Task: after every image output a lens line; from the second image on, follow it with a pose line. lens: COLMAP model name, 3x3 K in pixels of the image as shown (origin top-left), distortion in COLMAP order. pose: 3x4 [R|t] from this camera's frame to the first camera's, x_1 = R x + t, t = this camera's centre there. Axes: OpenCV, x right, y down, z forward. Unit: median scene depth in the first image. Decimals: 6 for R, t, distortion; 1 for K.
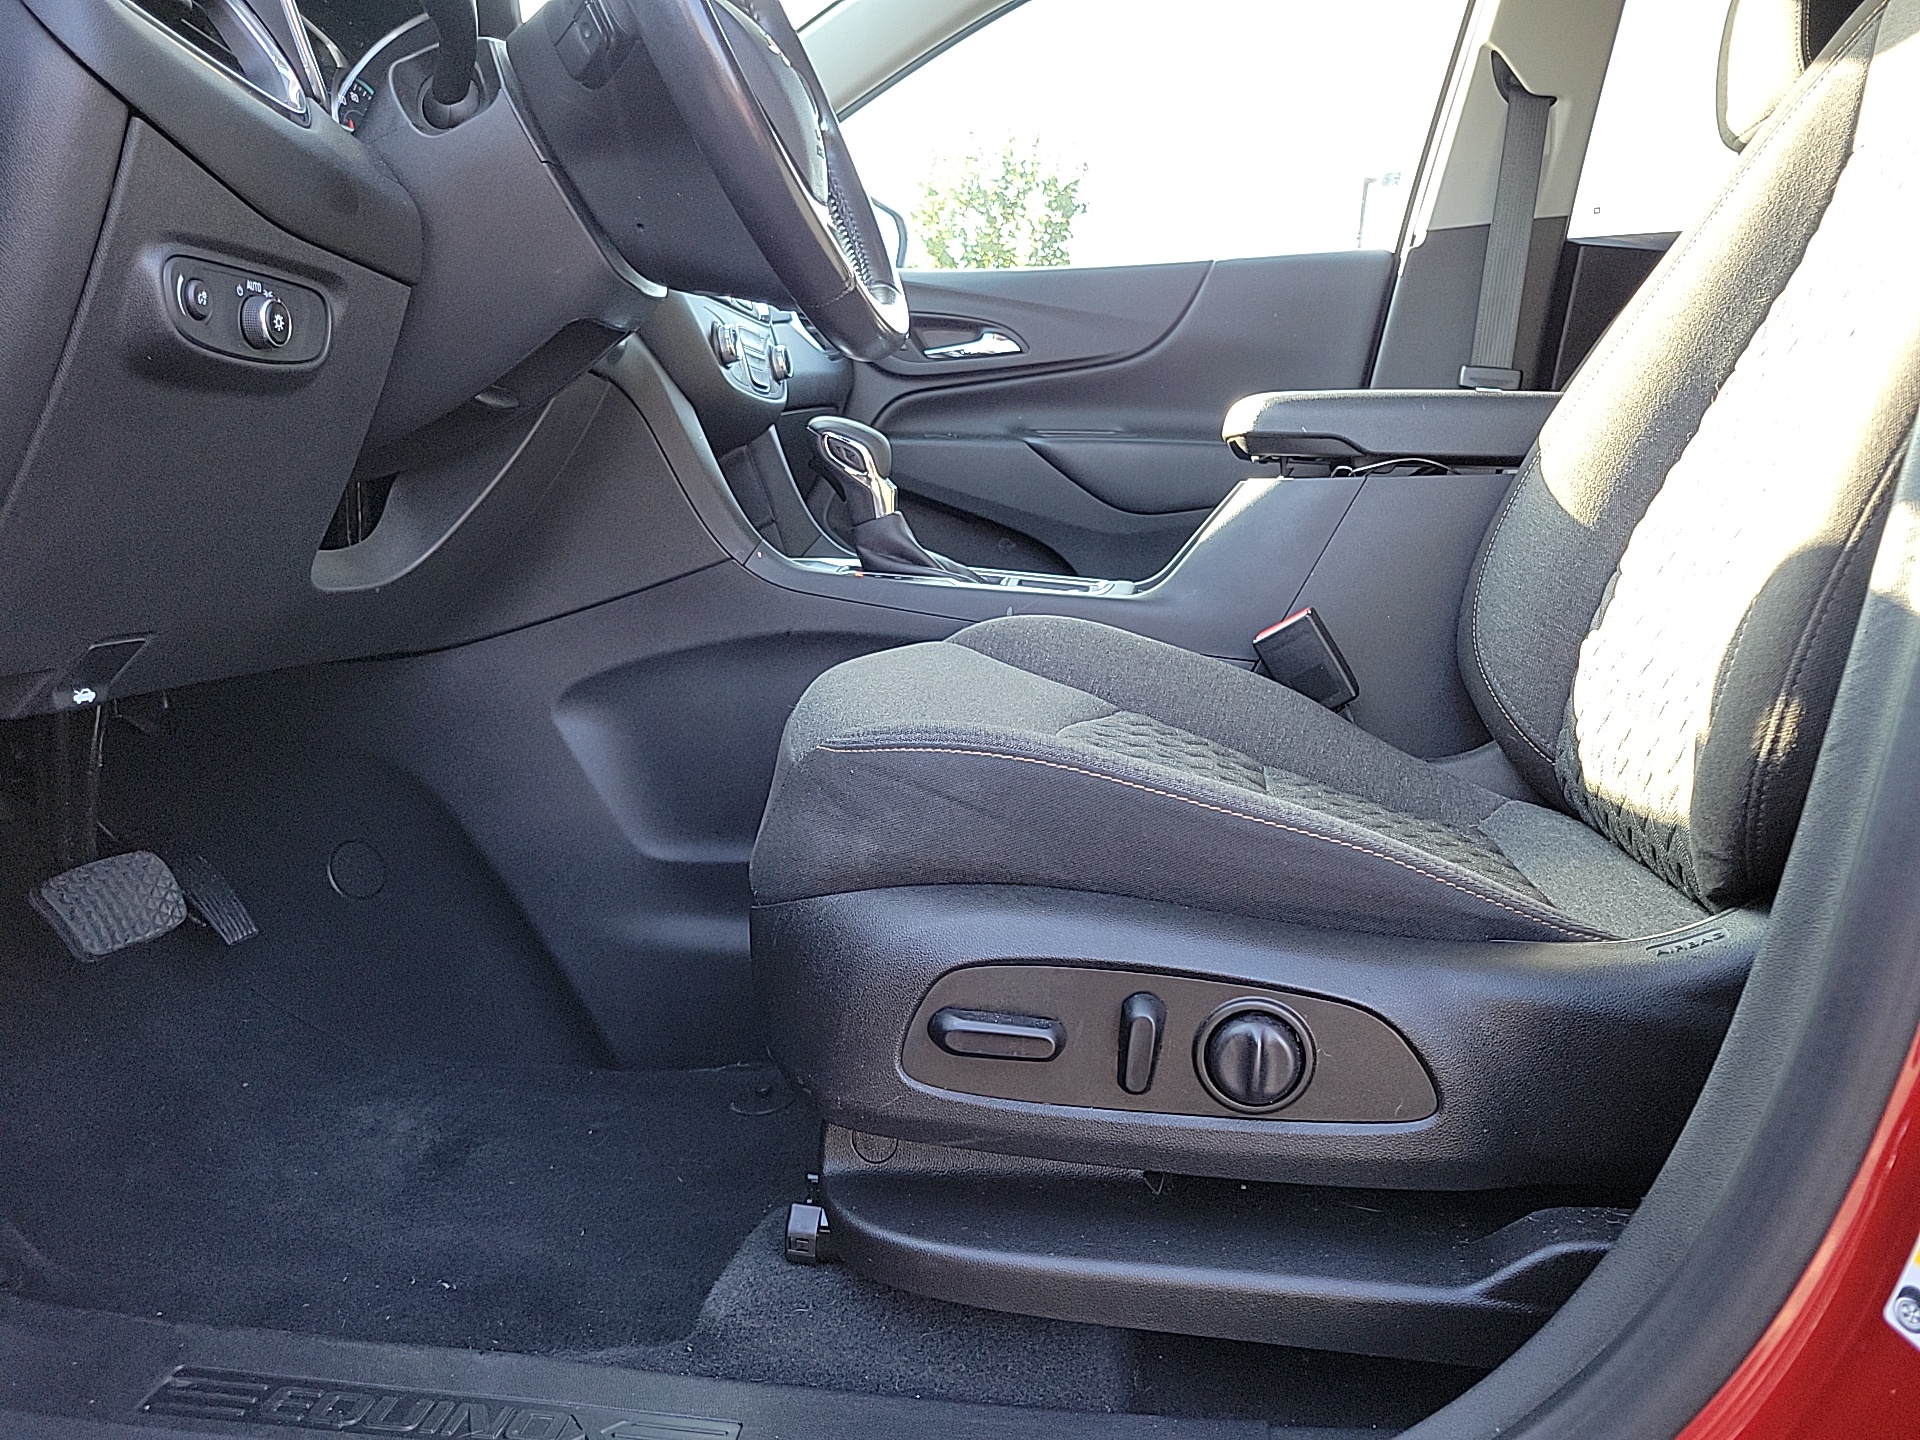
lens RADIAL K [[1464.6, 0, 969.7], [0, 1464.6, 728.0], [0, 0, 1]] dist [0.052186, -0.031295]
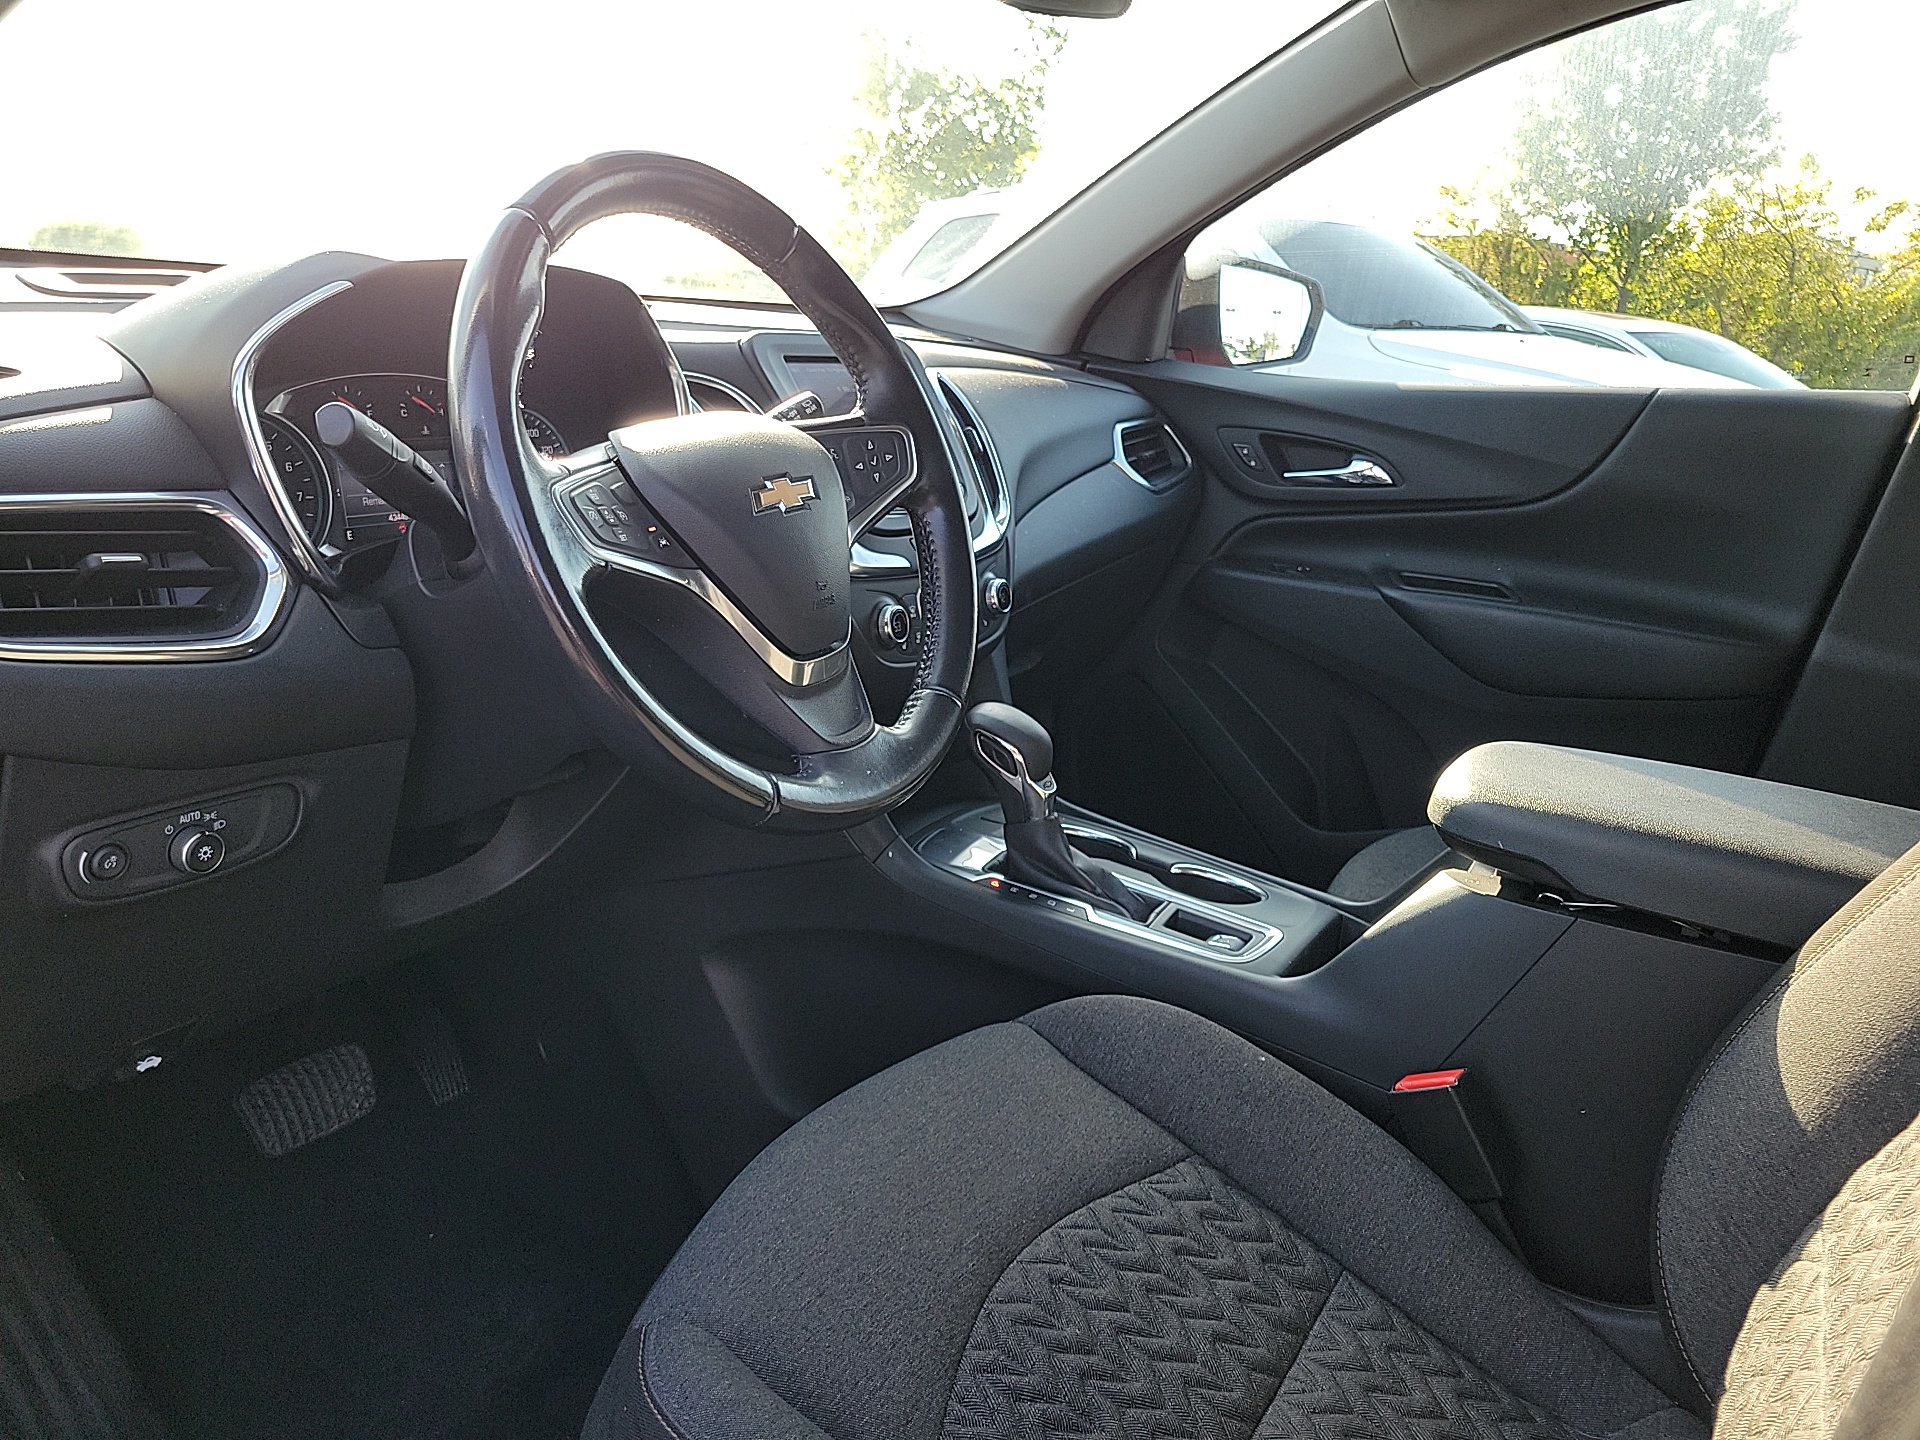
lens RADIAL K [[1458.6, 0, 928.6], [0, 1458.6, 715.6], [0, 0, 1]] dist [0.036798, -0.014136]
pose [[0.907750, 0.146942, -0.392935, 0.237301], [-0.107186, 0.986799, 0.121406, -0.321476], [0.405587, -0.068089, 0.911517, 0.144770]]
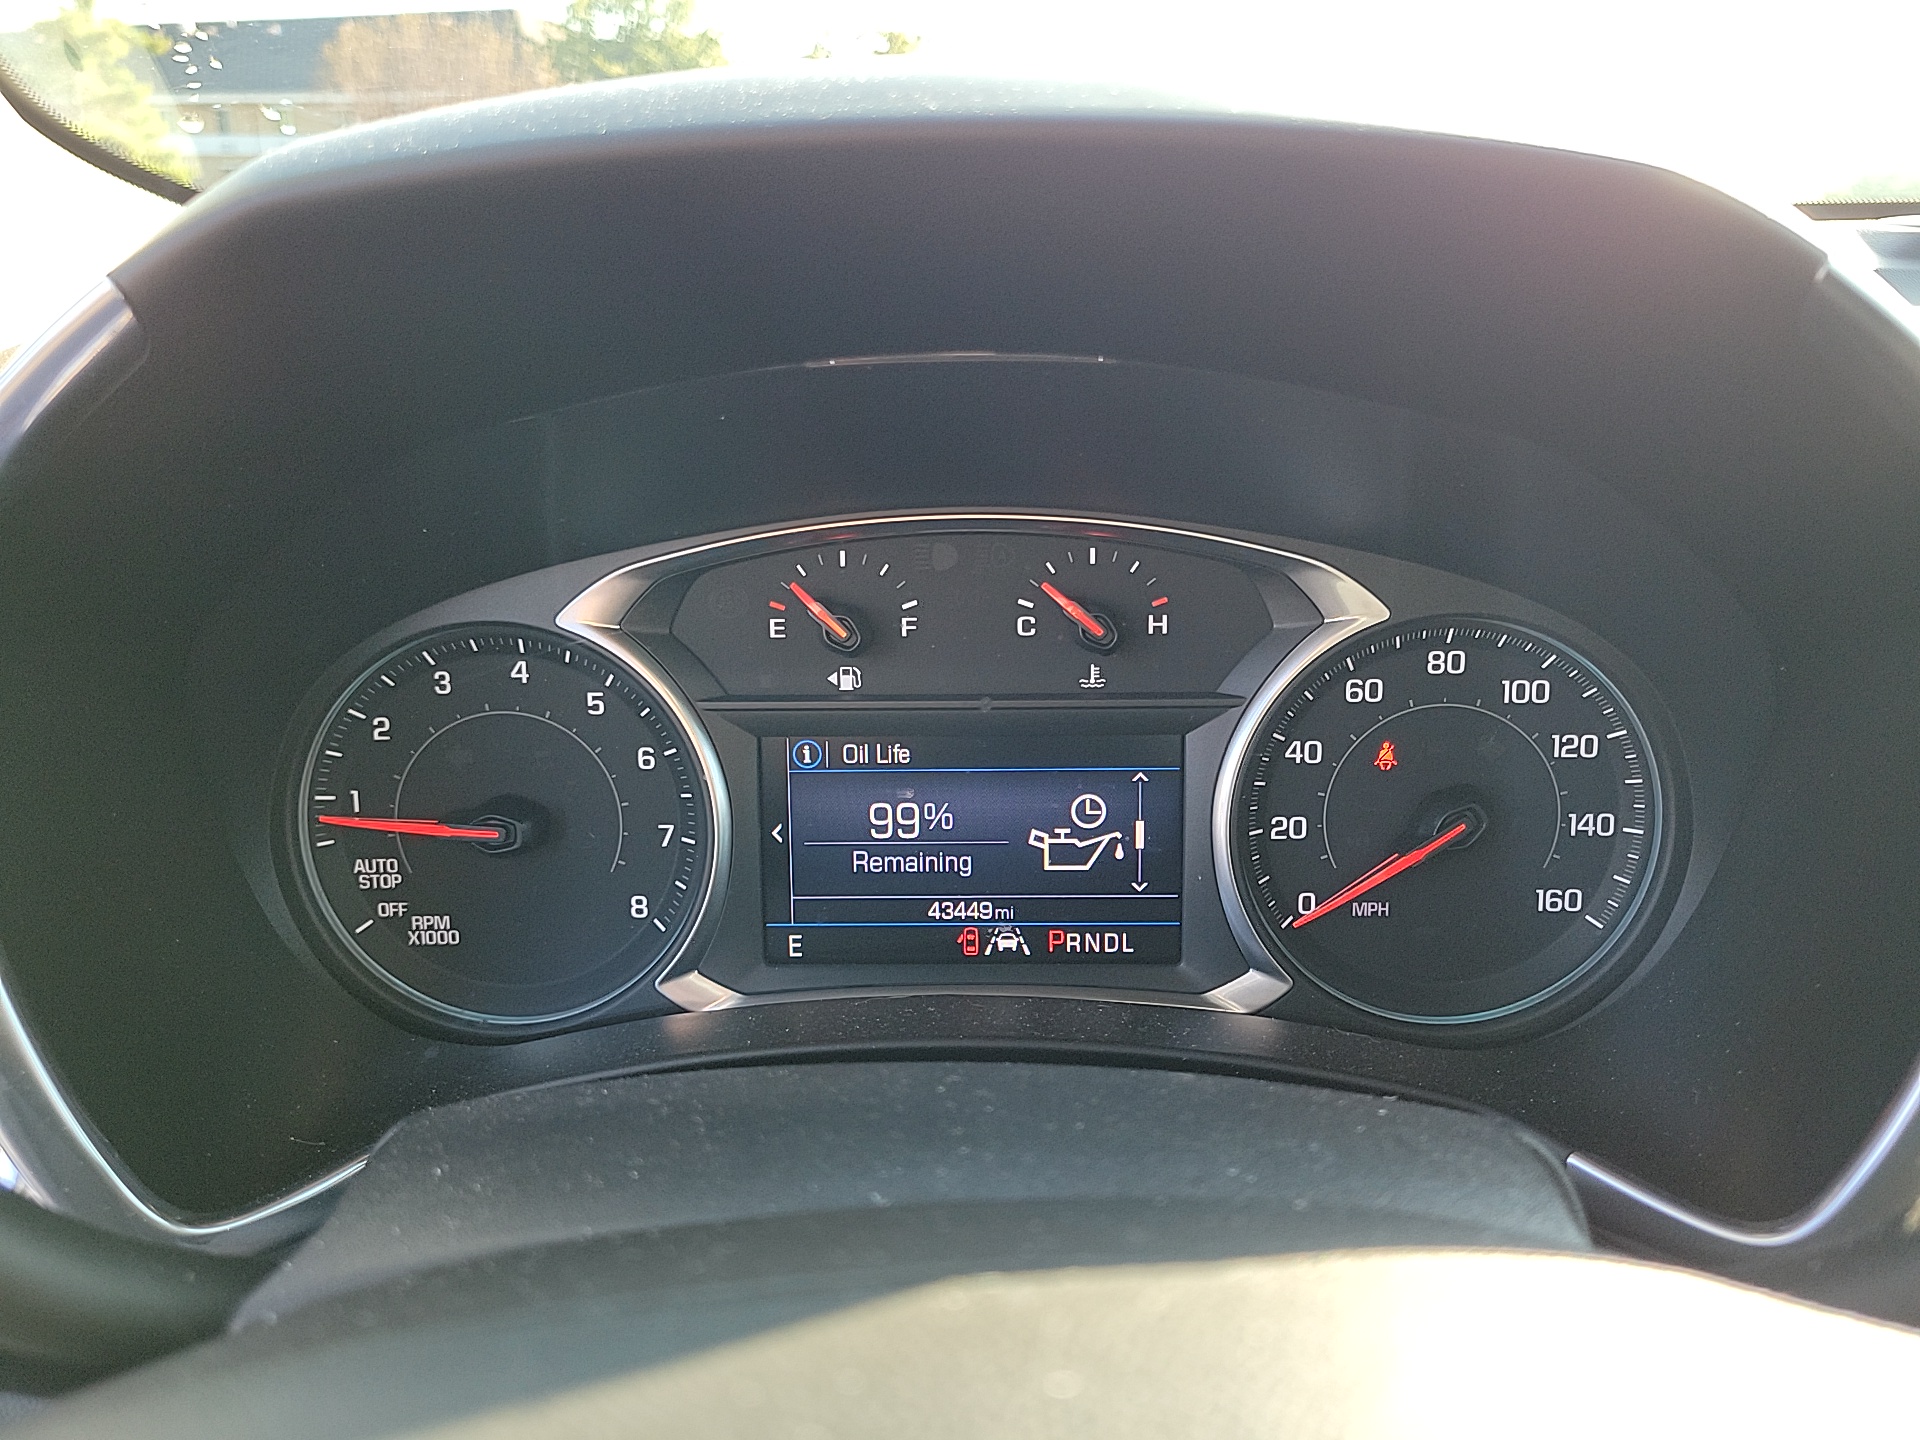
lens RADIAL K [[1450.2, 0, 940.1], [0, 1450.2, 714.0], [0, 0, 1]] dist [0.044427, -0.021798]
pose [[0.087161, 0.303527, -0.948828, -0.097382], [-0.132834, 0.947488, 0.290897, -0.417748], [0.987298, 0.100682, 0.122902, 0.719141]]
